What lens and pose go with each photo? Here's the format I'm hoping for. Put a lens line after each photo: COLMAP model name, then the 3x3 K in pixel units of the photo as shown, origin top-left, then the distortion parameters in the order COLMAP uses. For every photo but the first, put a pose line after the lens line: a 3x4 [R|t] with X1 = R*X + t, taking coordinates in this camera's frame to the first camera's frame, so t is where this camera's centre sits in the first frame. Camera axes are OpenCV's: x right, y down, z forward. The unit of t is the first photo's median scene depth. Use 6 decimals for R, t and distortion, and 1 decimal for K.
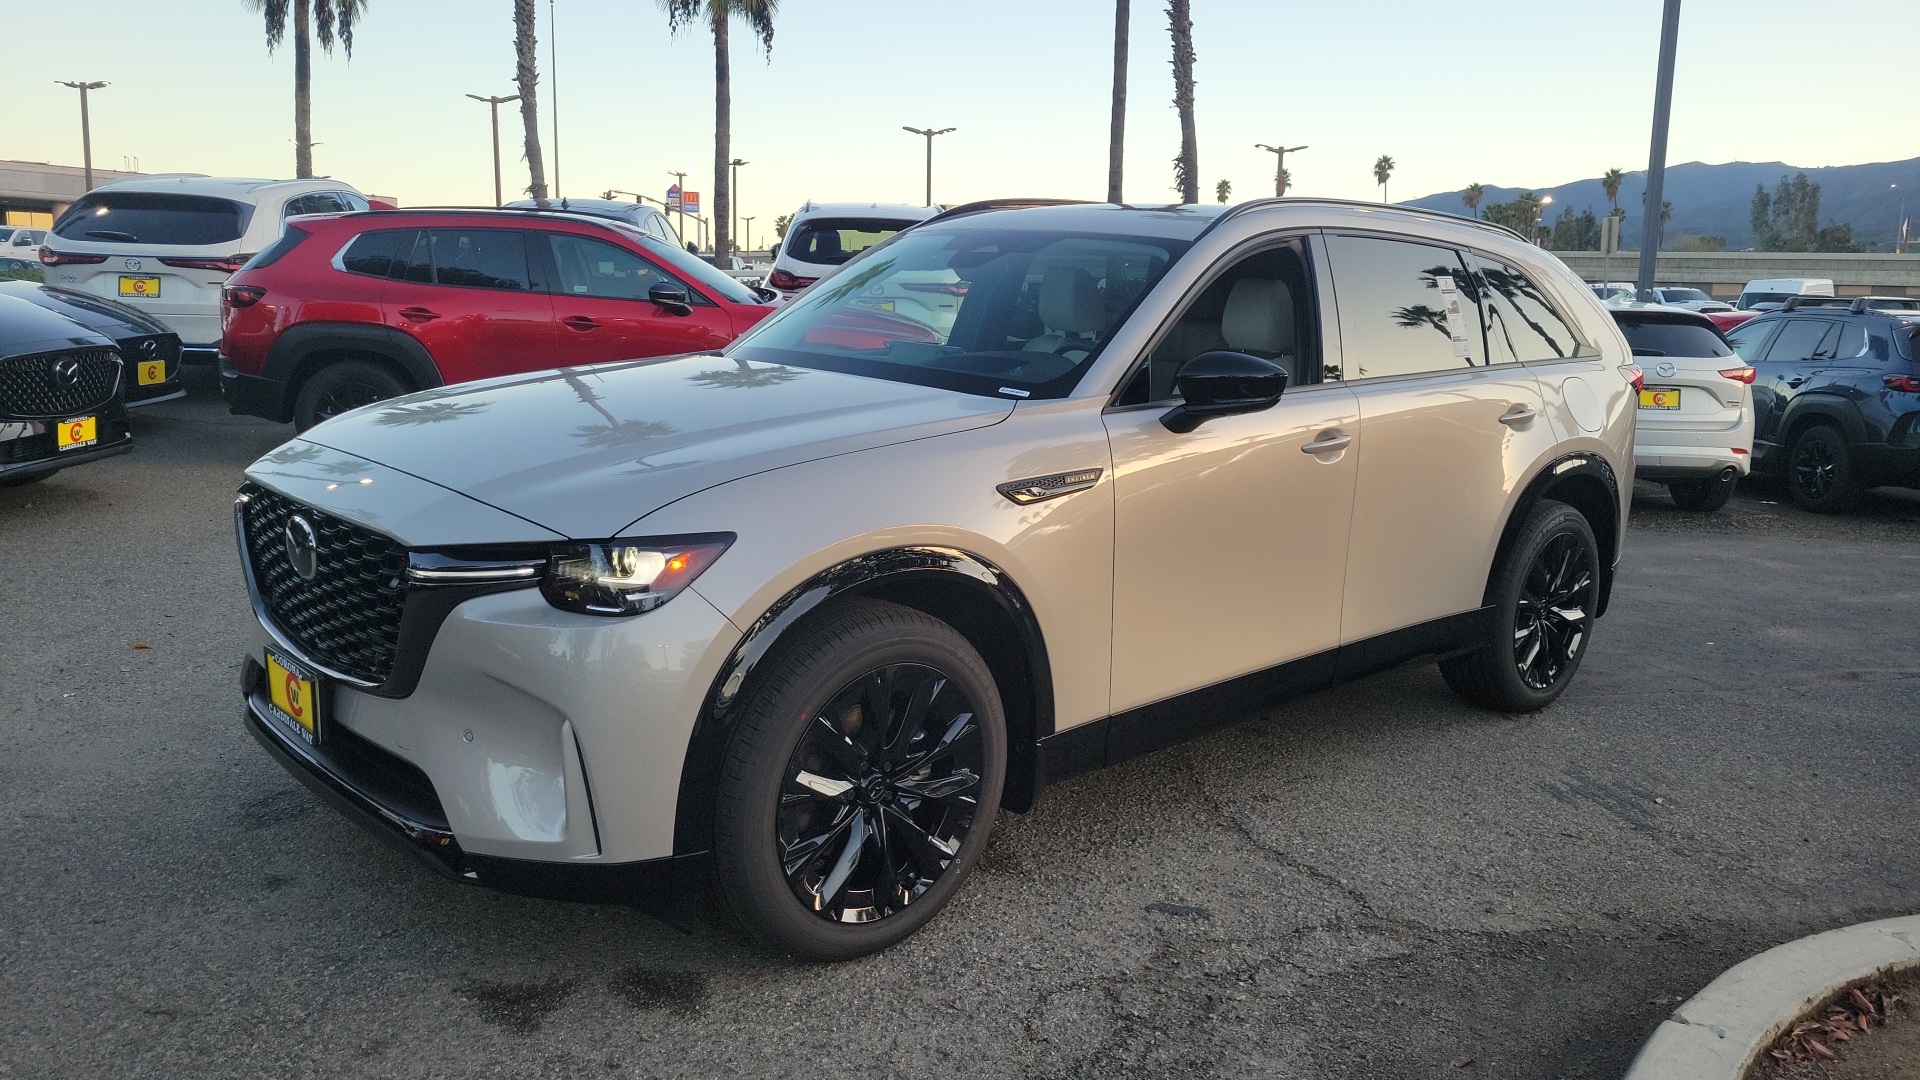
lens RADIAL K [[1430.1, 0, 954.7], [0, 1430.1, 557.4], [0, 0, 1]] dist [0.061810, -0.051937]
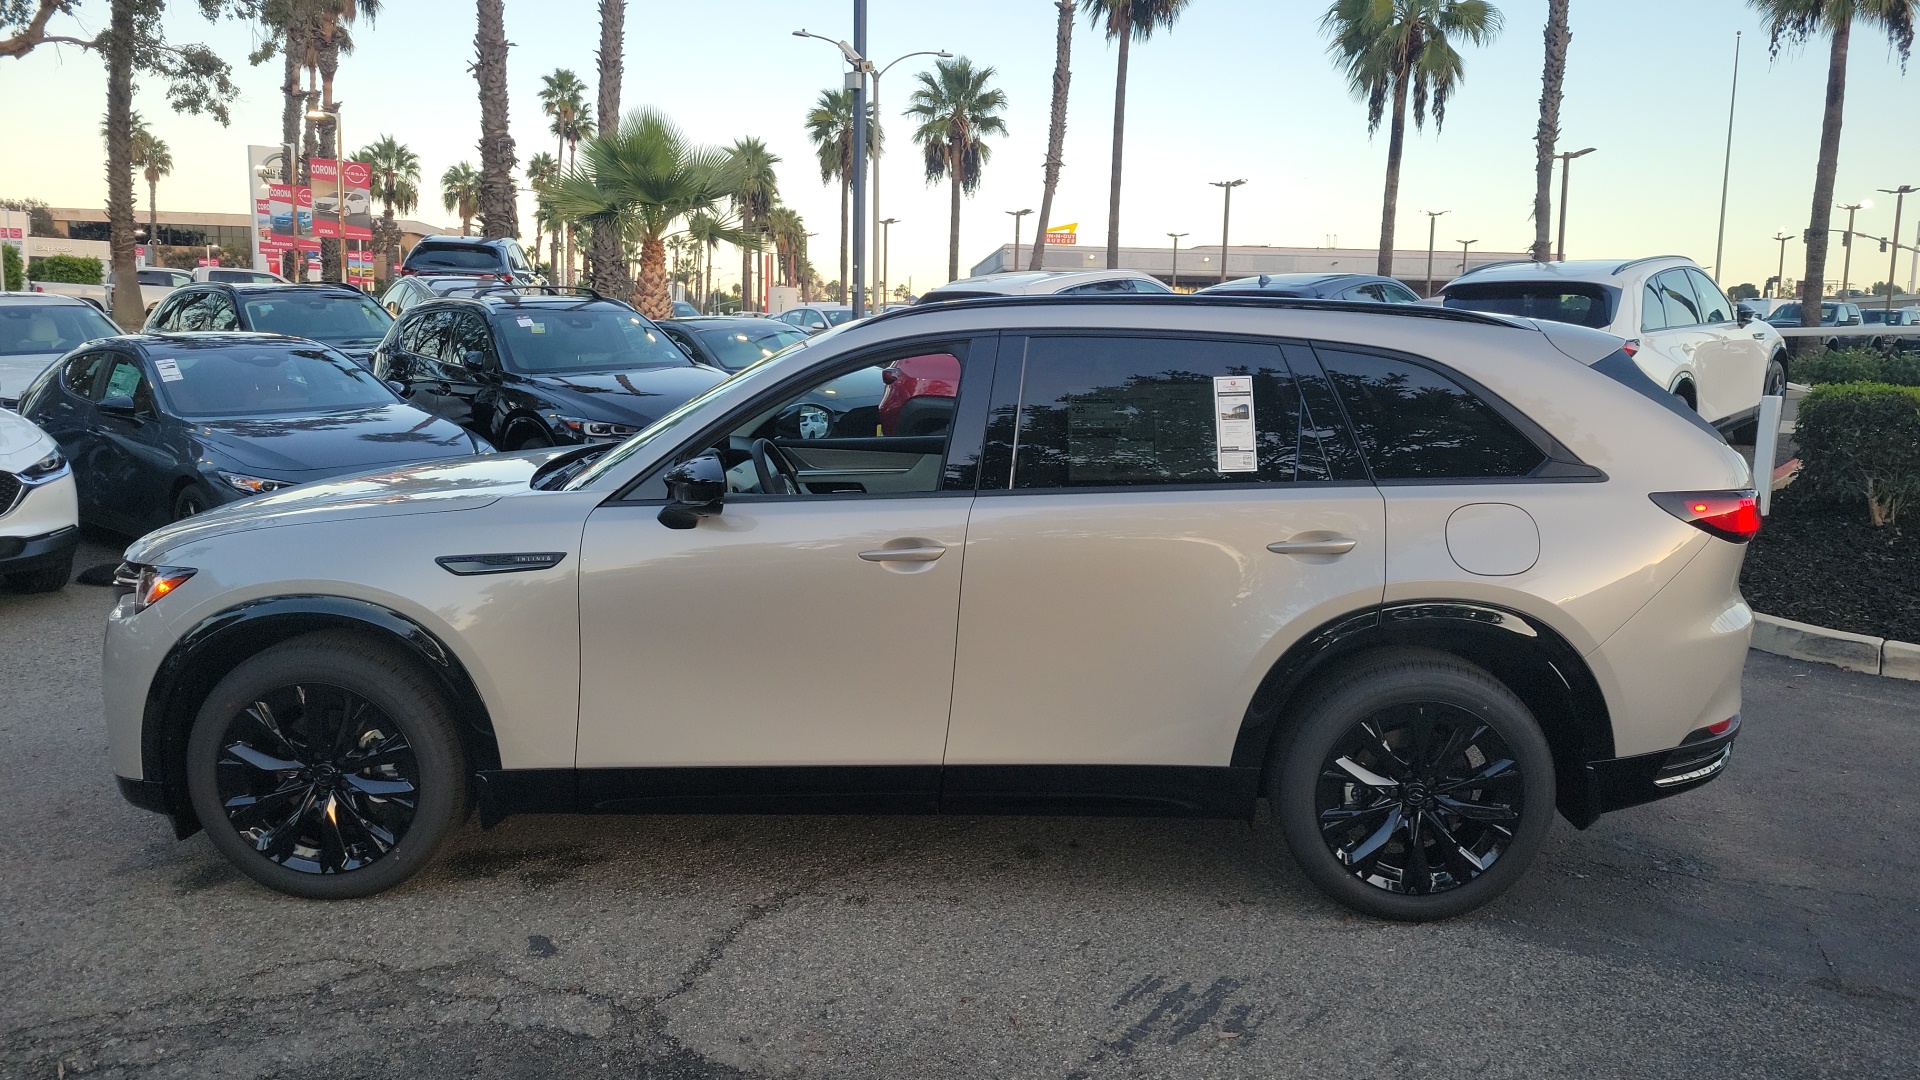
lens RADIAL K [[1418.7, 0, 960.0], [0, 1418.7, 540.0], [0, 0, 1]] dist [0.067254, -0.045571]
pose [[0.712728, 0.080909, -0.696758, 0.124506], [-0.113233, 0.993568, -0.000453, -0.011926], [0.692241, 0.079219, 0.717306, 0.041935]]
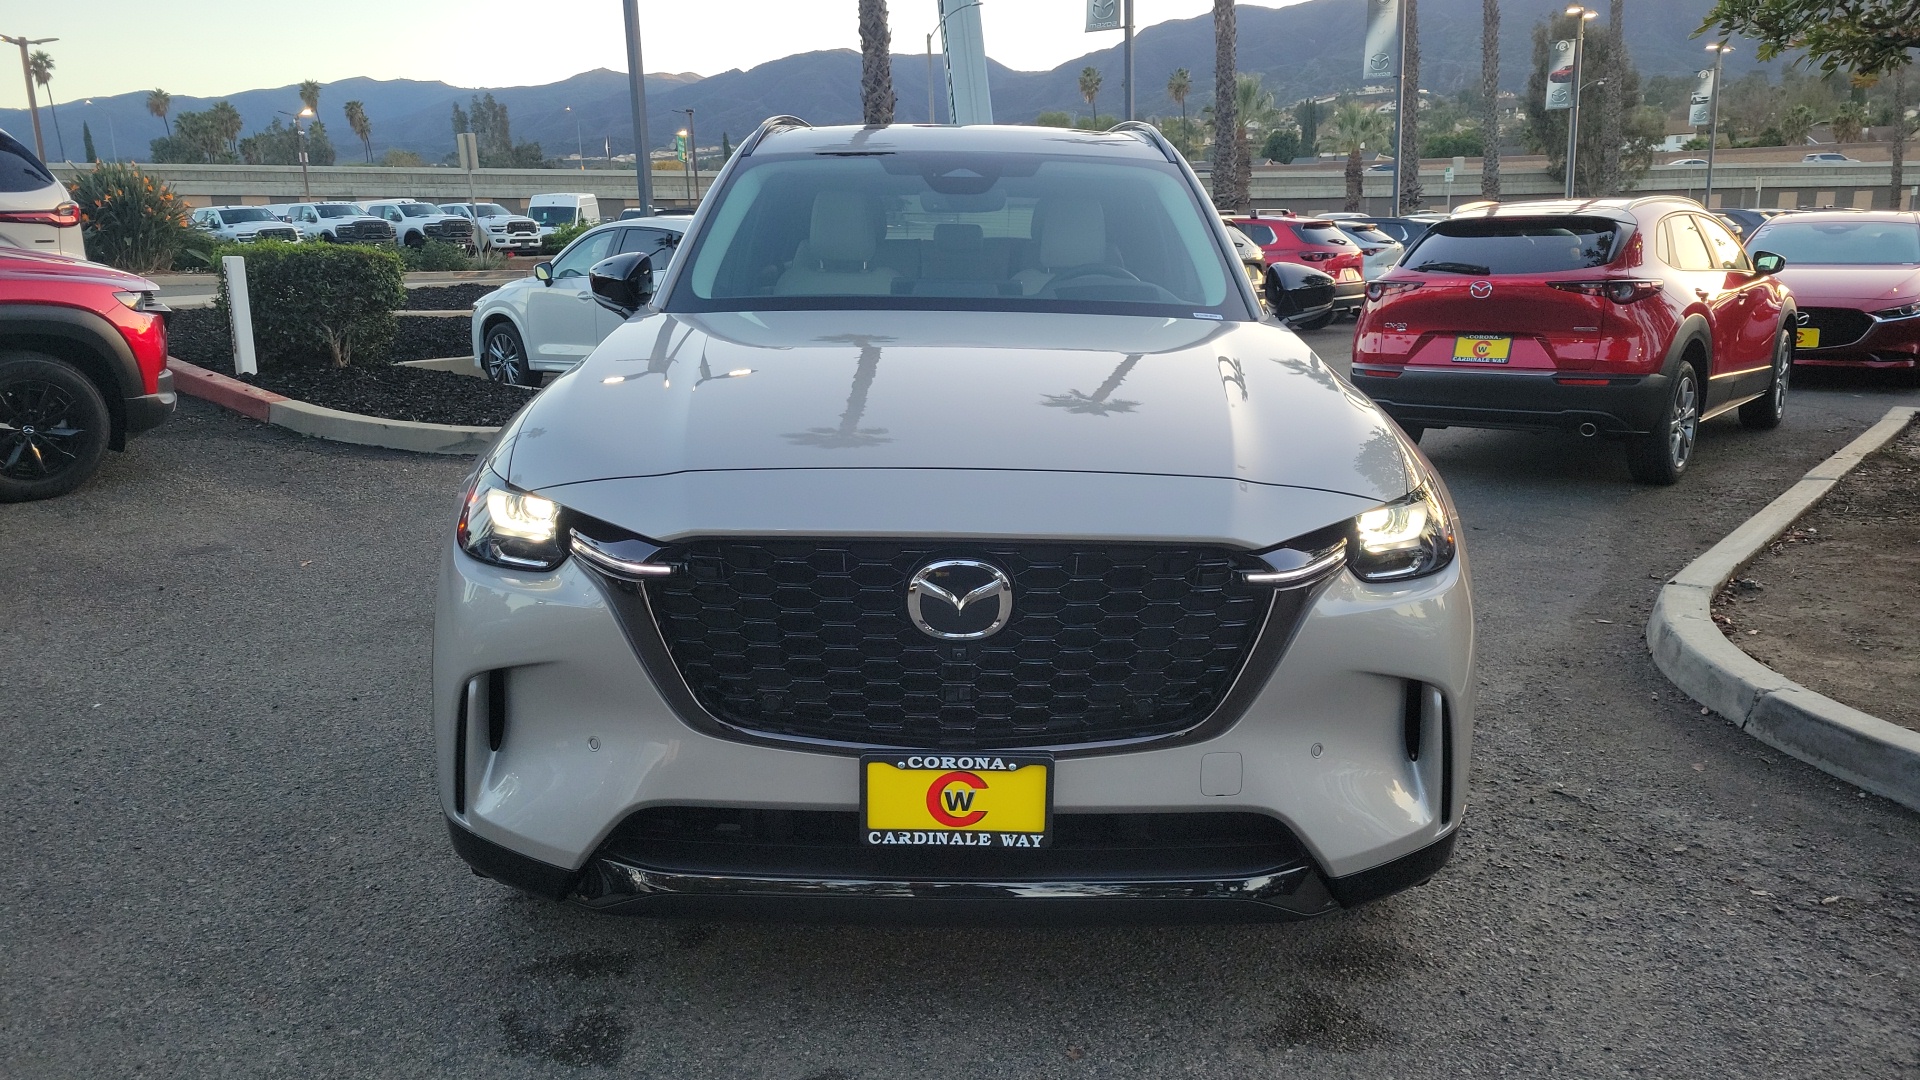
lens RADIAL K [[1465.0, 0, 960.0], [0, 1465.0, 540.0], [0, 0, 1]] dist [0.016639, -0.002902]
pose [[0.656352, -0.189156, 0.730358, -0.095465], [0.159084, 0.980993, 0.111103, -0.011443], [-0.737492, 0.043265, 0.673969, 0.048328]]
